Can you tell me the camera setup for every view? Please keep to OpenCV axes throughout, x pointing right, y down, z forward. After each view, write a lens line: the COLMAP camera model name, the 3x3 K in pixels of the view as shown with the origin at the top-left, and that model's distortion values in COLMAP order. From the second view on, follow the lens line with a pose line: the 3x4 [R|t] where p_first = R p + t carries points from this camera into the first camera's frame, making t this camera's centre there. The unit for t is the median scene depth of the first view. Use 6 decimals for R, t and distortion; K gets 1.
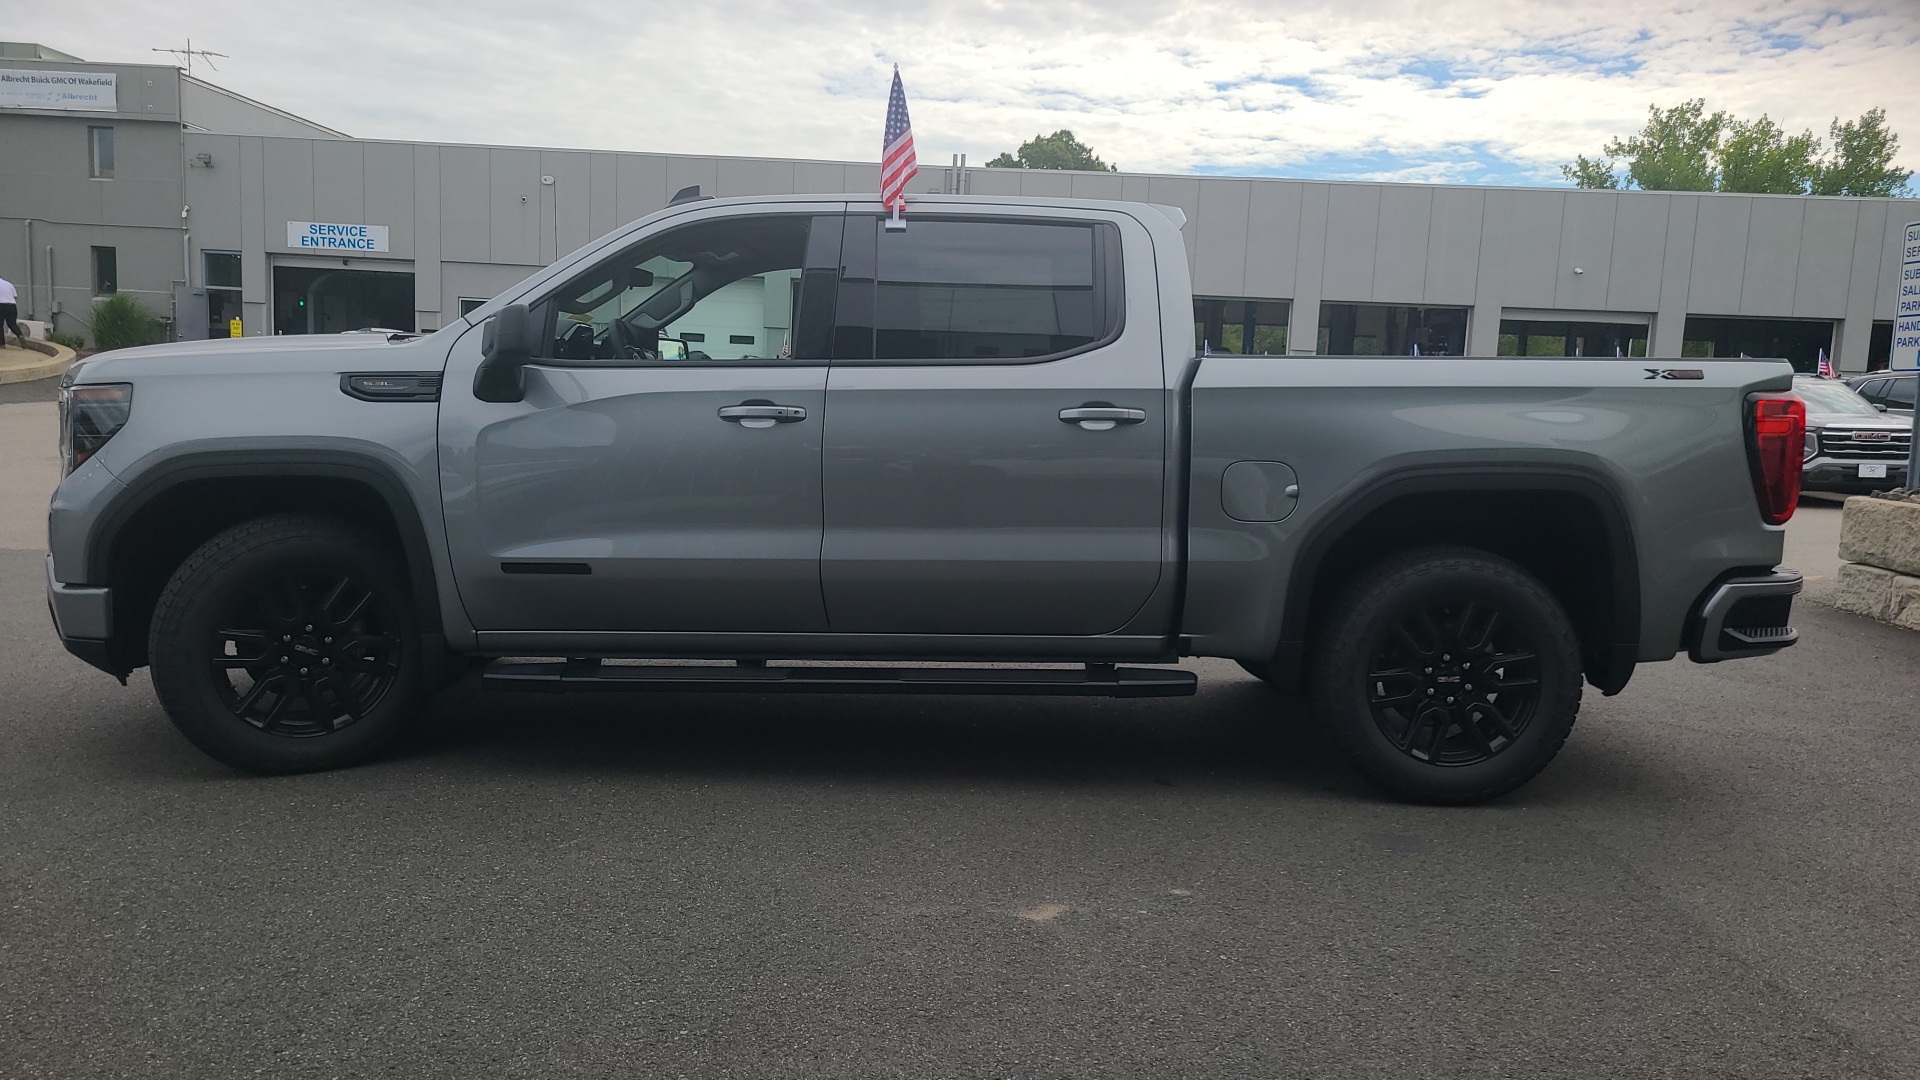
lens RADIAL K [[1415.9, 0, 938.7], [0, 1415.9, 567.5], [0, 0, 1]] dist [0.044807, -0.021207]
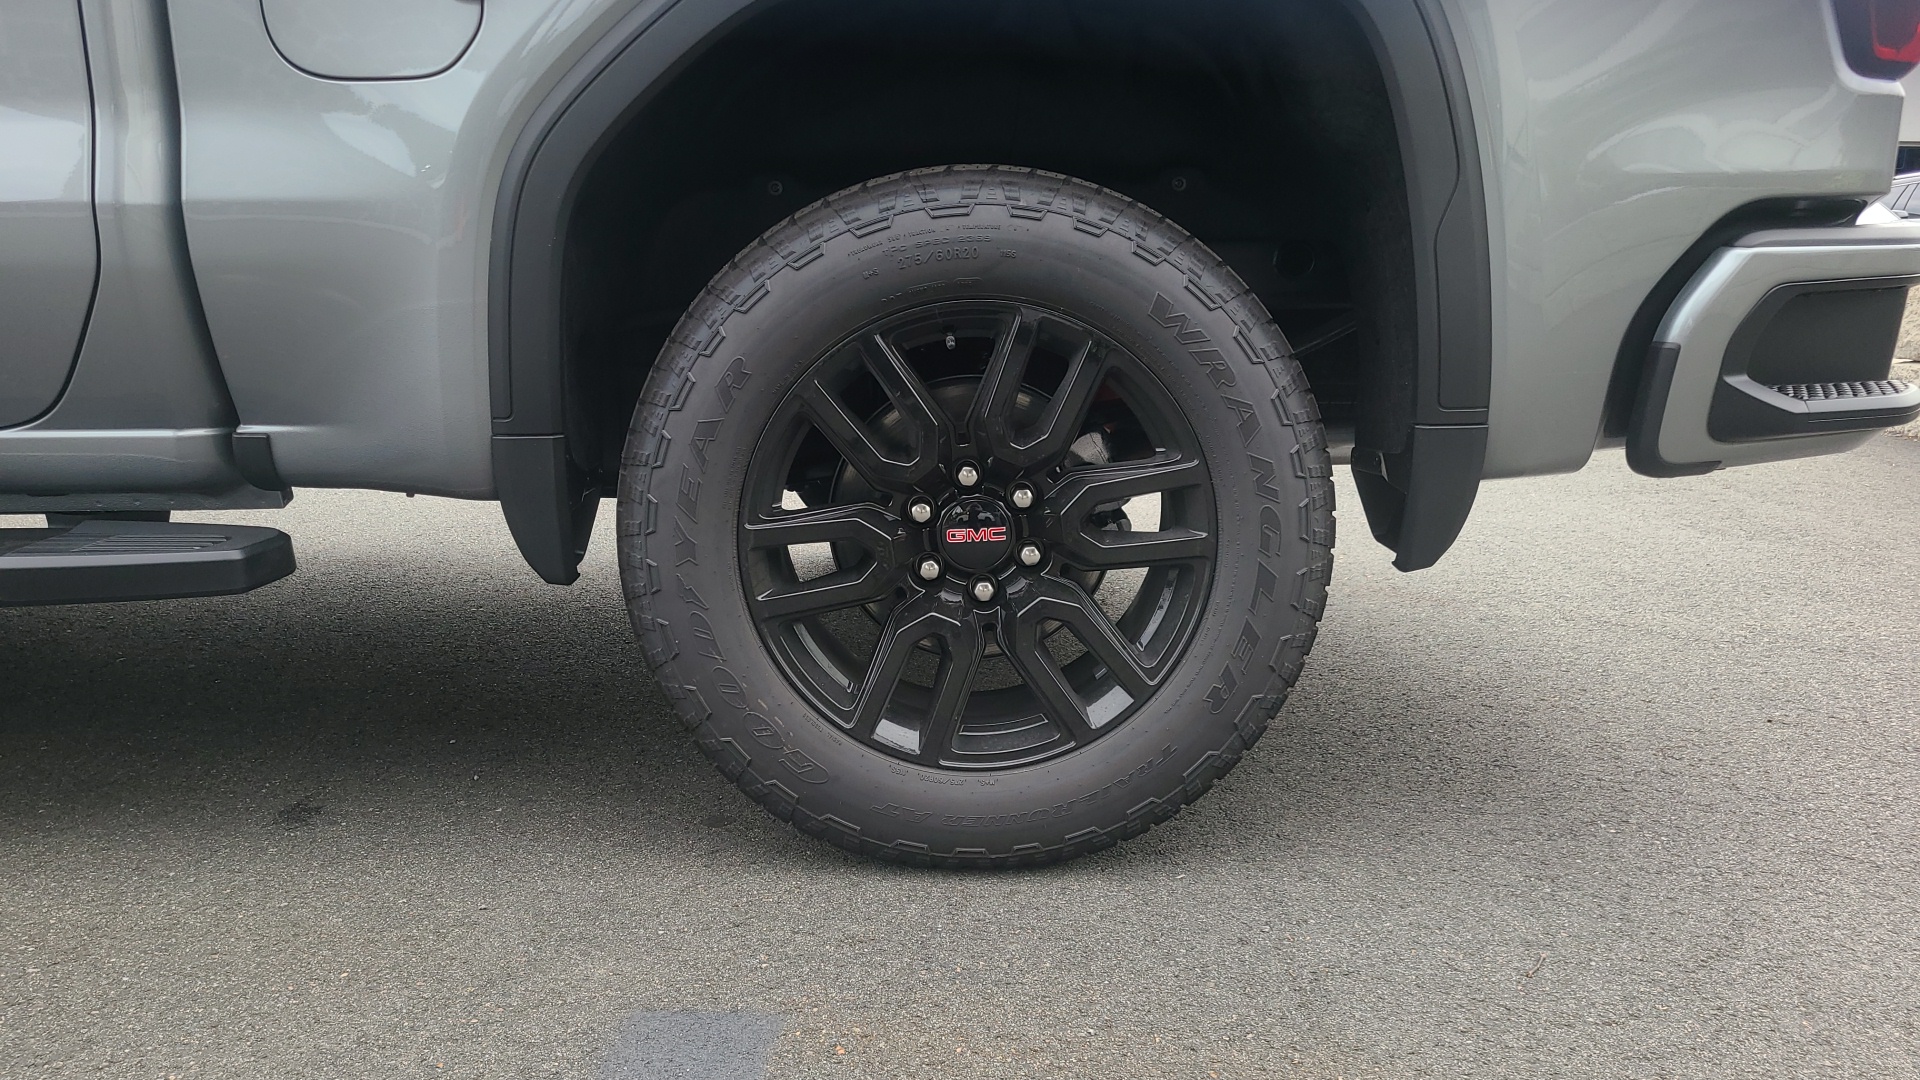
lens RADIAL K [[1415.9, 0, 938.7], [0, 1415.9, 567.5], [0, 0, 1]] dist [0.044807, -0.021207]
pose [[0.999806, -0.018287, 0.007306, 0.347263], [0.017610, 0.996317, 0.083916, 0.056126], [-0.008814, -0.083771, 0.996446, 0.639214]]
